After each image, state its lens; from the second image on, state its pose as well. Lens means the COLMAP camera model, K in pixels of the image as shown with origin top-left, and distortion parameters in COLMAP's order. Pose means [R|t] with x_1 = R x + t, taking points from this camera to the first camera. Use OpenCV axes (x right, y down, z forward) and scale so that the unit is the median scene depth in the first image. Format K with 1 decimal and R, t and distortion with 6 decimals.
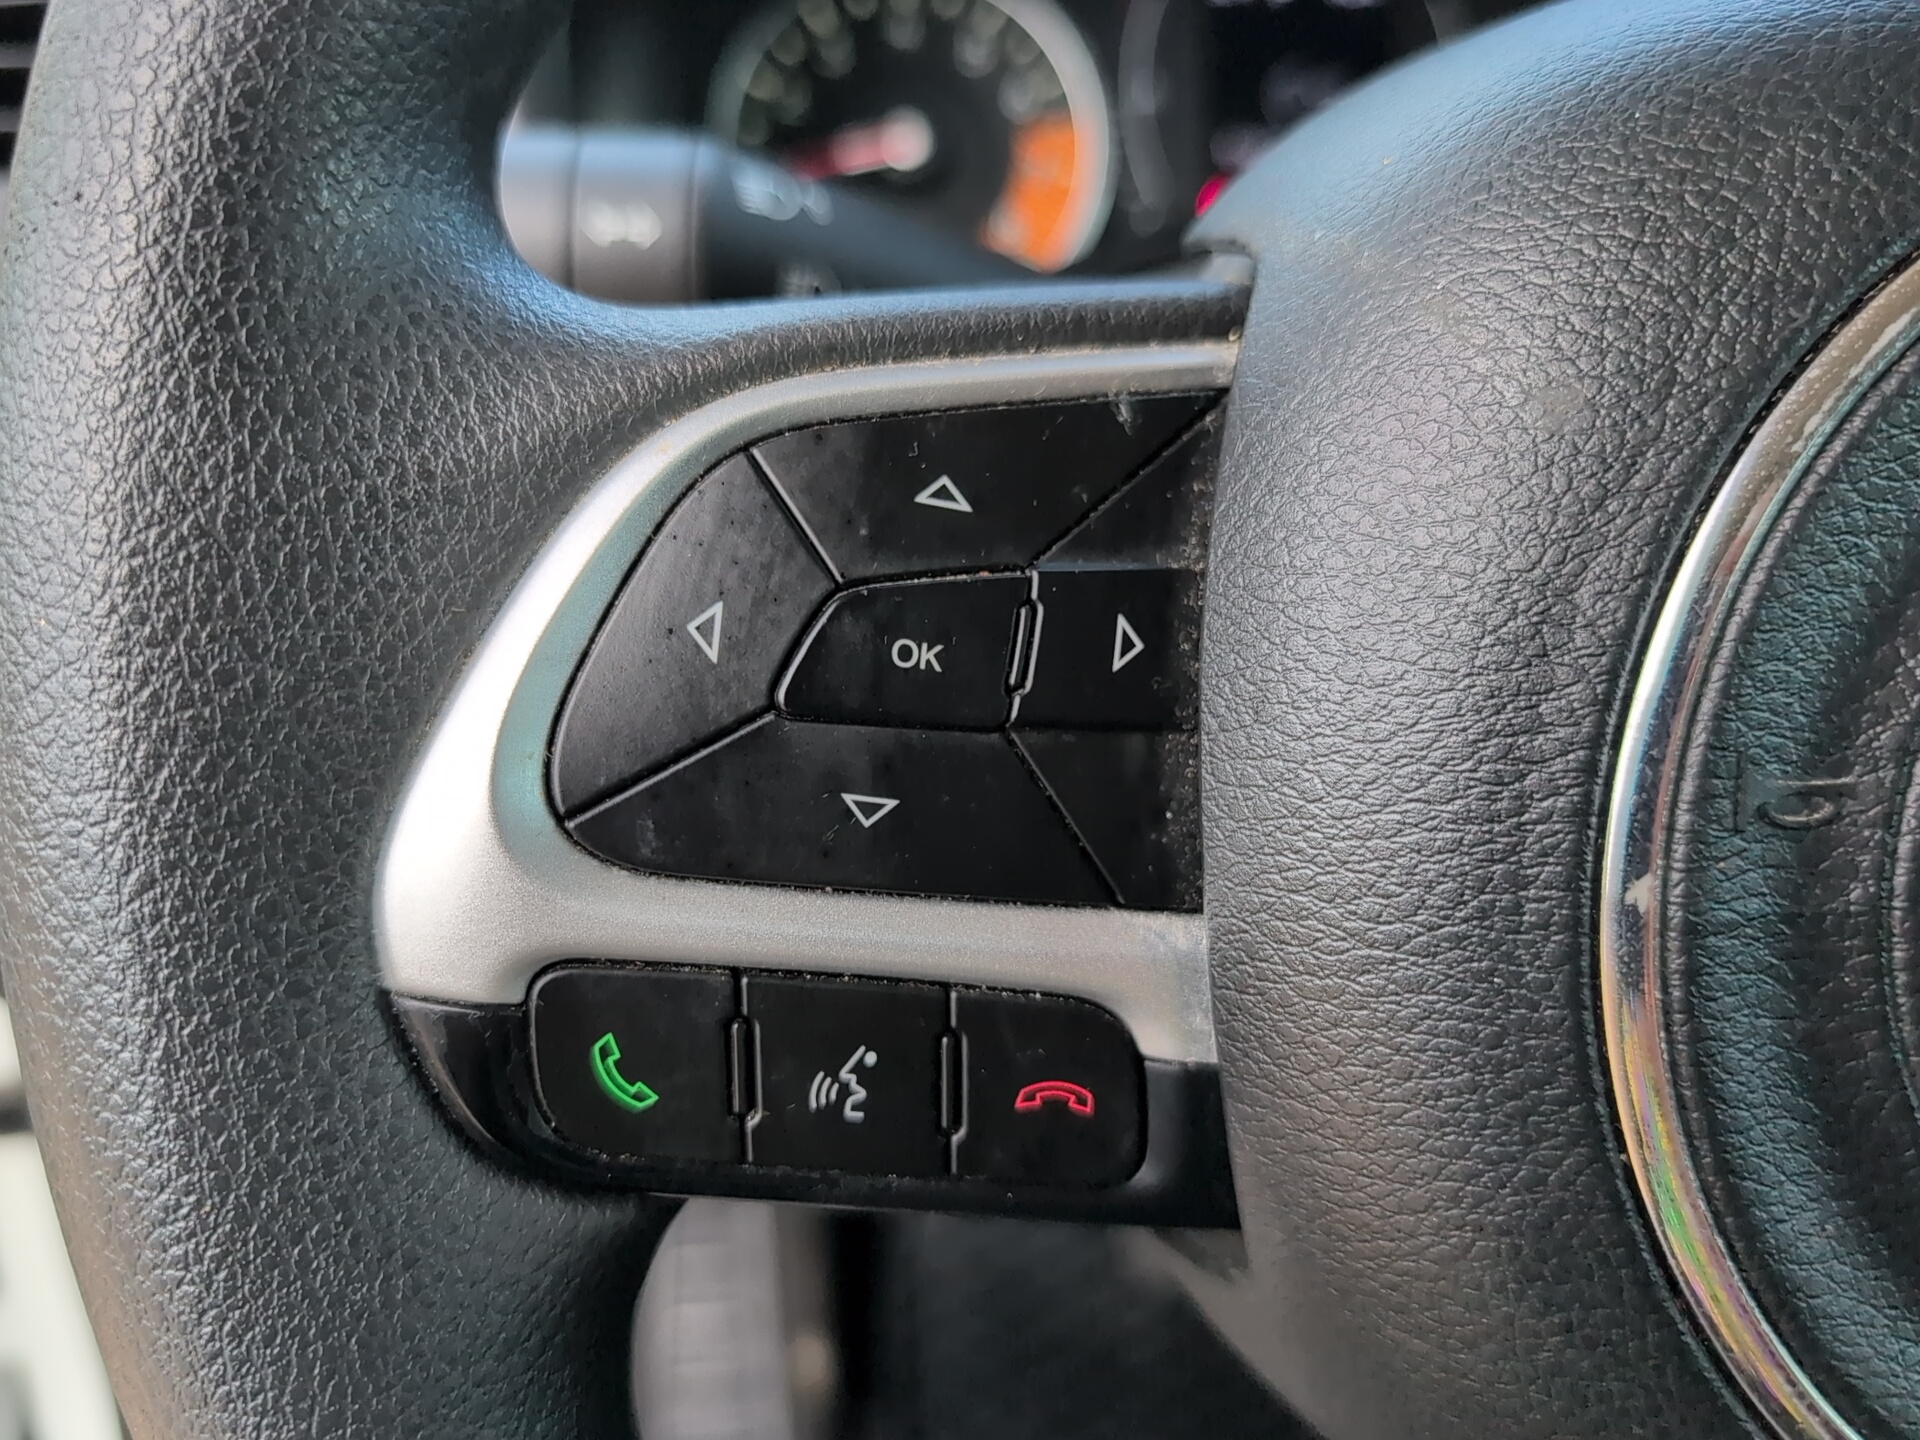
lens RADIAL K [[1658.6, 0, 914.8], [0, 1658.6, 762.5], [0, 0, 1]] dist [-0.015943, 0.005434]
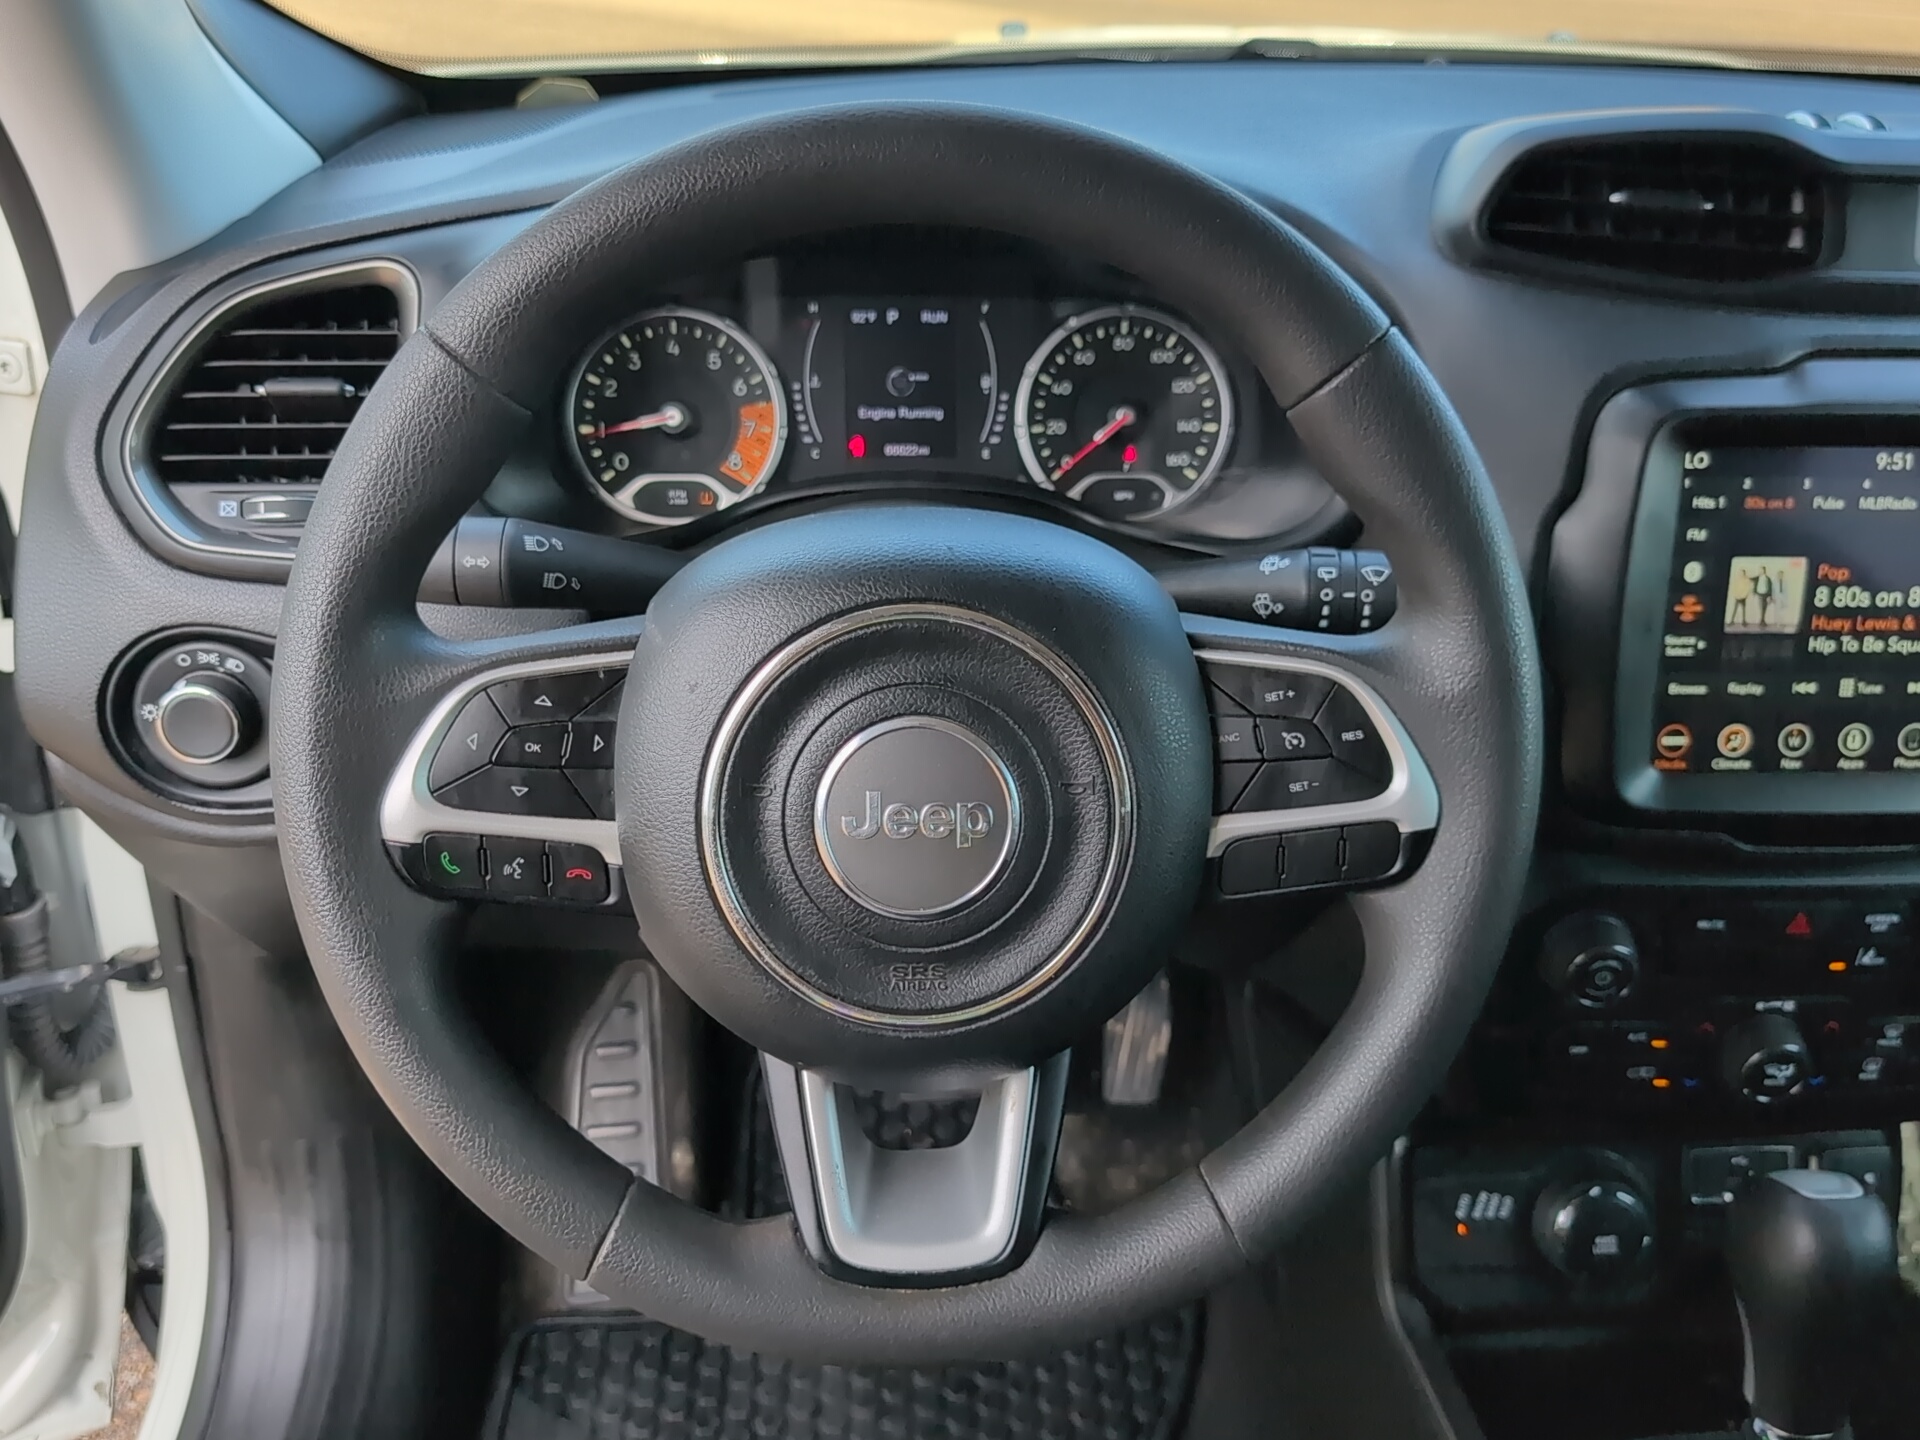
lens RADIAL K [[1658.6, 0, 967.7], [0, 1658.6, 759.7], [0, 0, 1]] dist [-0.015943, 0.005434]
pose [[0.999842, 0.010211, 0.014545, 0.874279], [-0.010777, 0.999167, 0.039369, -0.187025], [-0.014131, -0.039520, 0.999119, -2.544219]]
